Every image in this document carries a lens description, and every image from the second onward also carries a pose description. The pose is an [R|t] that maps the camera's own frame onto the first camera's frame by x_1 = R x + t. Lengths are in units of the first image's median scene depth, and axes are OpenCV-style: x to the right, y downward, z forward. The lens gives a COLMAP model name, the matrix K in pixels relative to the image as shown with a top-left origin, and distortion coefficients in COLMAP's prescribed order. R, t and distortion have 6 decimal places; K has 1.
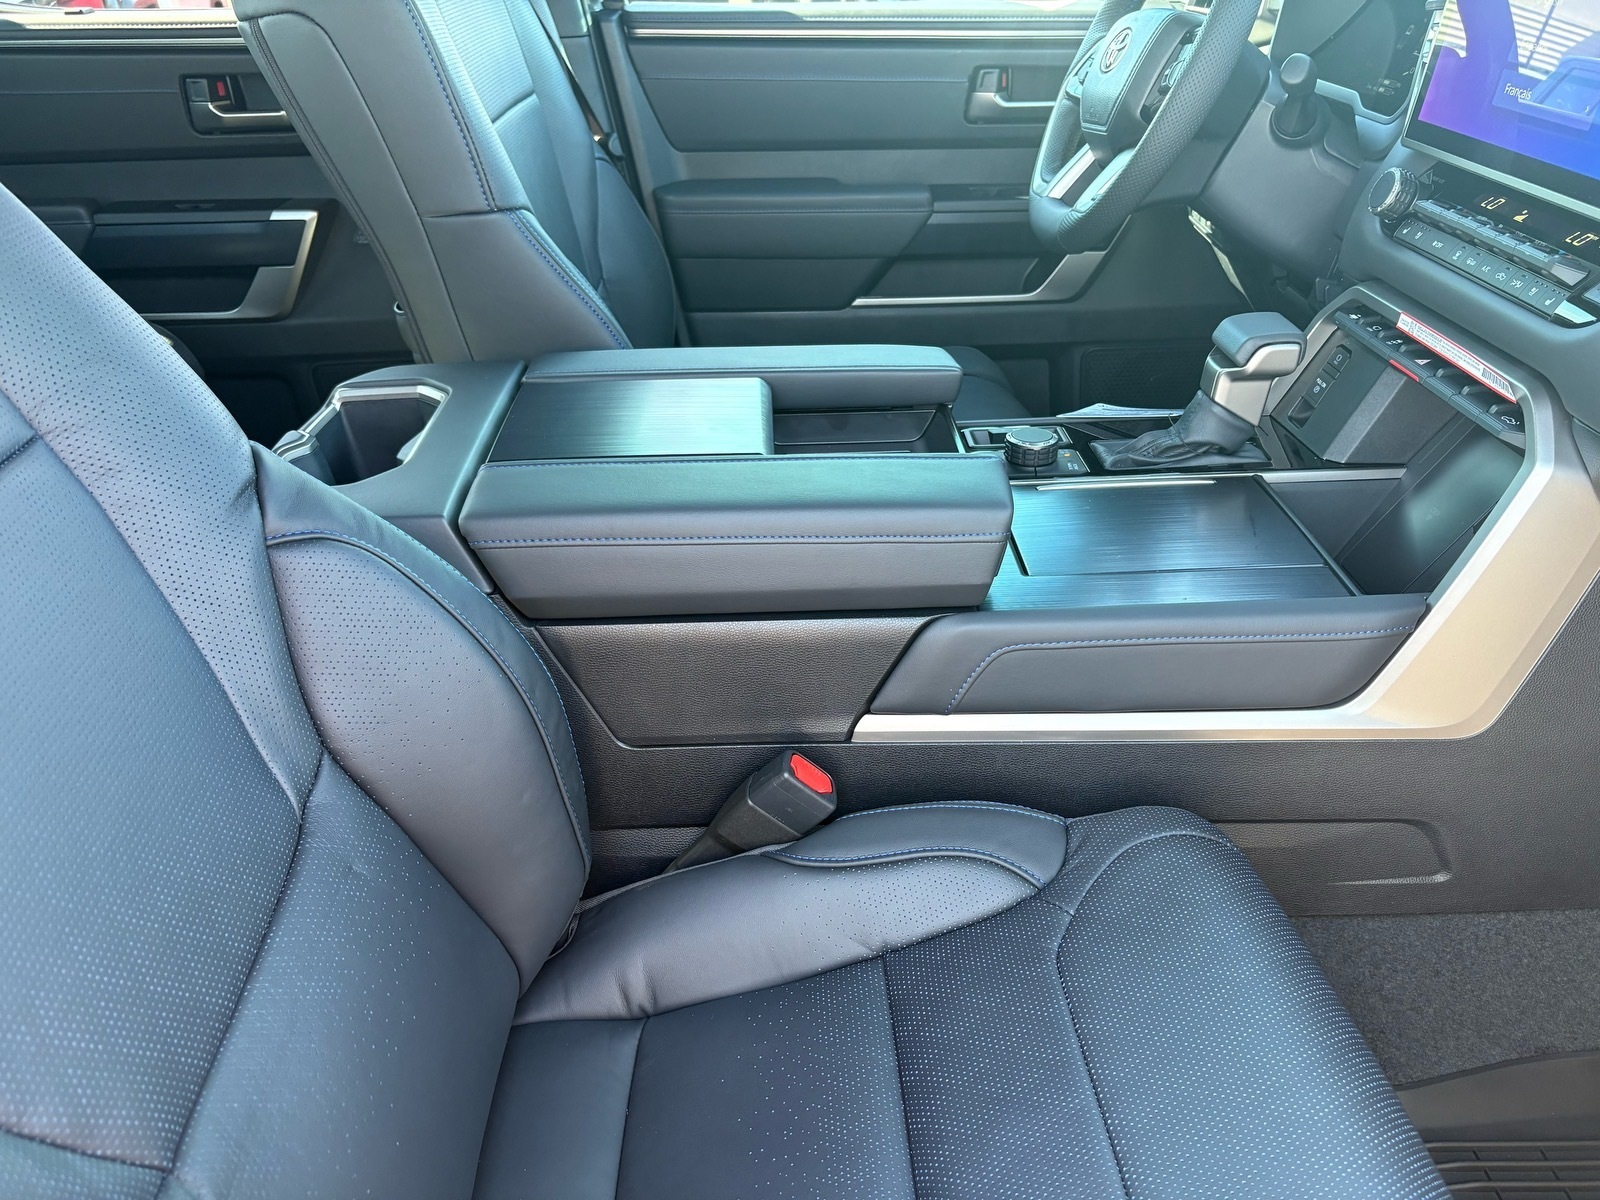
lens RADIAL K [[1225.4, 0, 802.9], [0, 1225.4, 600.6], [0, 0, 1]] dist [0.034020, -0.004460]
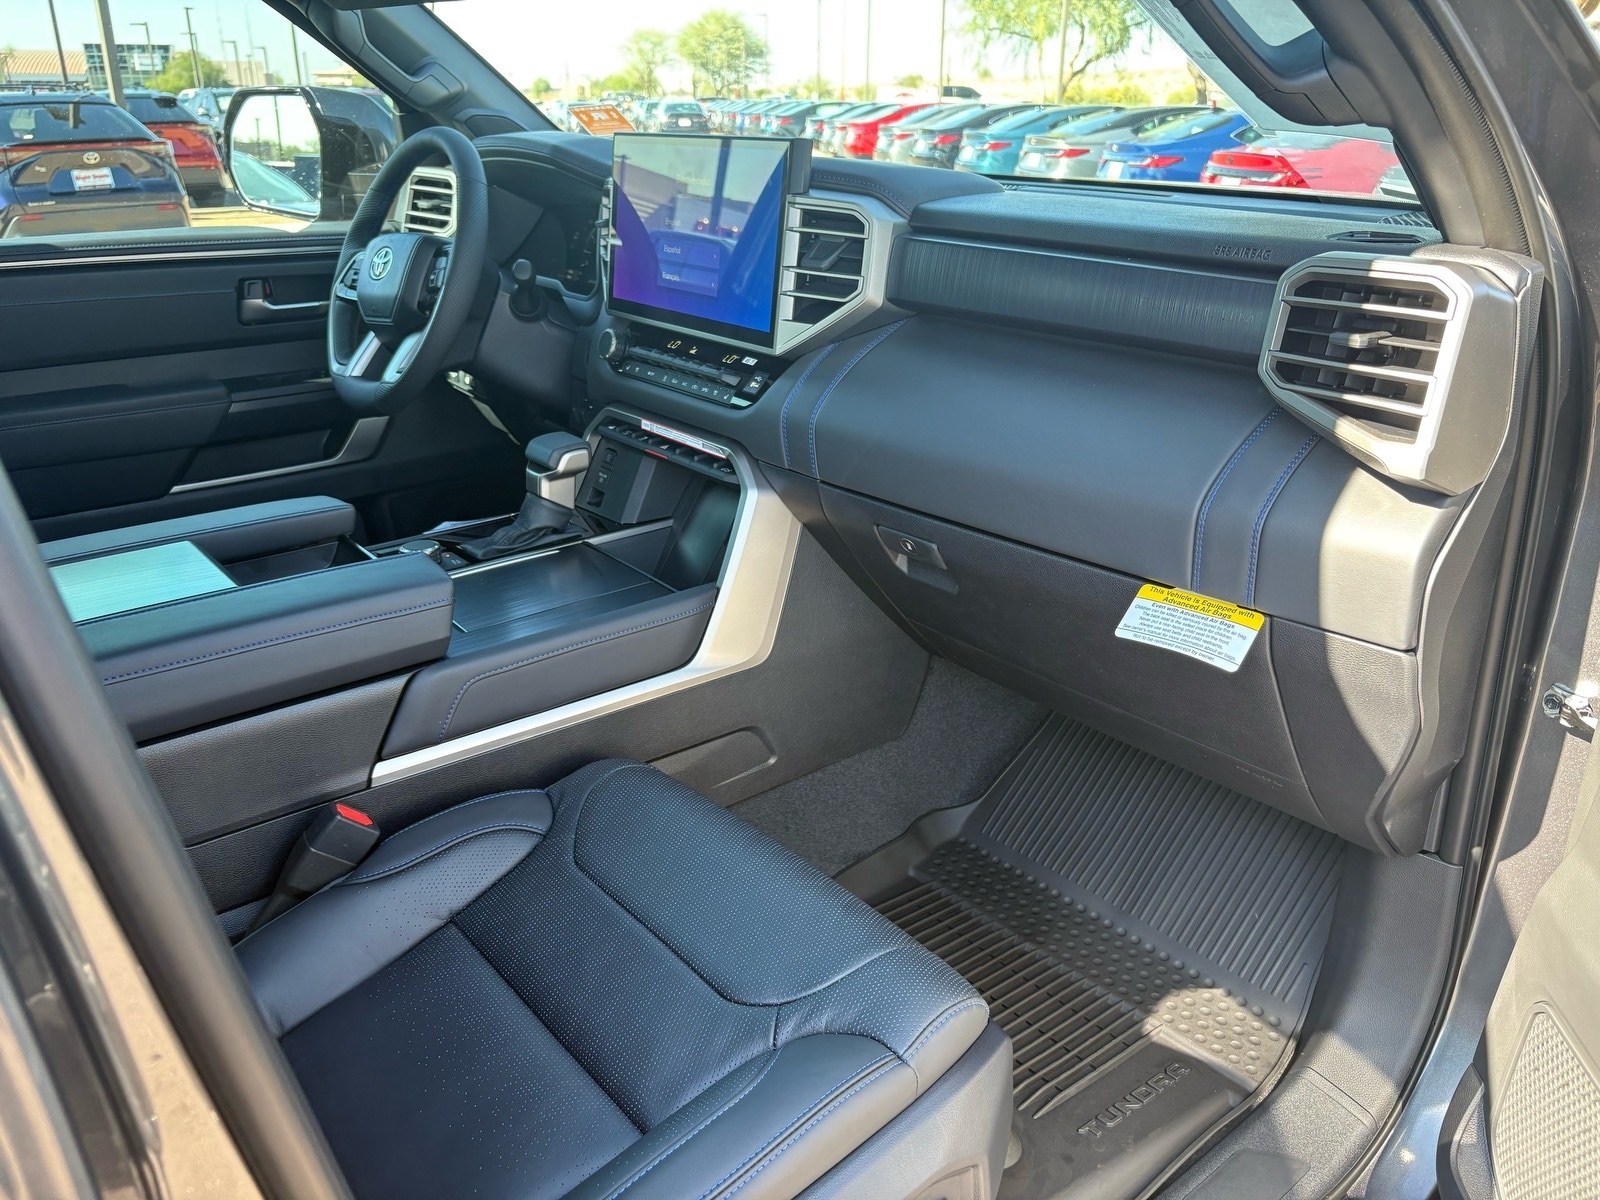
lens RADIAL K [[1268.3, 0, 805.1], [0, 1268.3, 595.3], [0, 0, 1]] dist [0.048566, -0.181369]
pose [[0.801097, -0.210705, 0.560220, -0.259749], [0.287988, 0.956212, -0.052172, 0.106599], [-0.524696, 0.203131, 0.826699, -0.327130]]
